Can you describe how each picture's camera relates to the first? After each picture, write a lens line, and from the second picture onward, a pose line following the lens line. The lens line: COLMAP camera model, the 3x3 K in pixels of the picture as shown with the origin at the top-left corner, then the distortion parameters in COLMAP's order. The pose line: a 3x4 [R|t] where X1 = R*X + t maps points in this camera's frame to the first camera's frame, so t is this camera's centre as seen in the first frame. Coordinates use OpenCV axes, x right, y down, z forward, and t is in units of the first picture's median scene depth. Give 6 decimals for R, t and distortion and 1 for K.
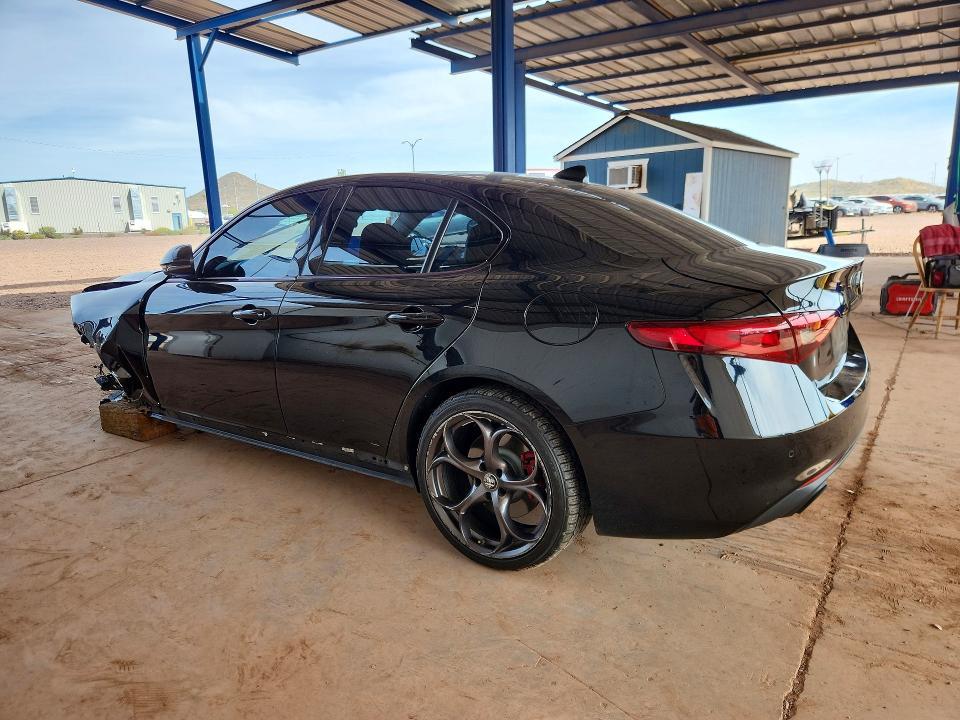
lens RADIAL K [[649.2, 0, 480.0], [0, 649.2, 360.0], [0, 0, 1]] dist [0.025477, -0.006356]
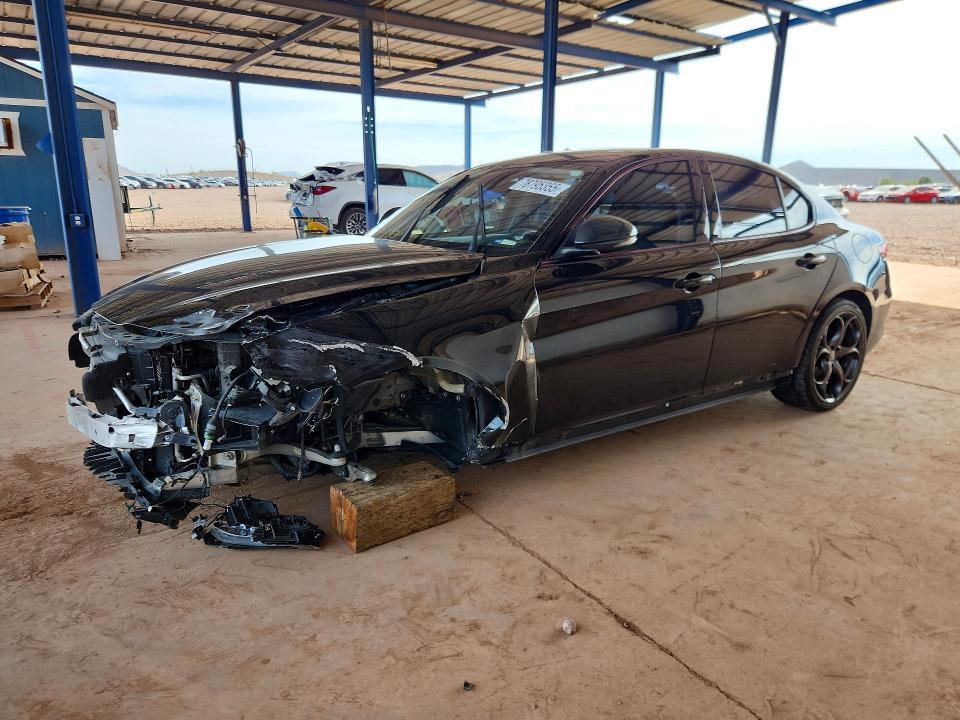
lens RADIAL K [[649.2, 0, 480.0], [0, 649.2, 360.0], [0, 0, 1]] dist [0.025477, -0.006356]
pose [[0.357852, -0.206115, 0.910746, -1.442004], [0.177369, 0.972582, 0.150417, -0.167746], [-0.916778, 0.107711, 0.384599, 0.947939]]
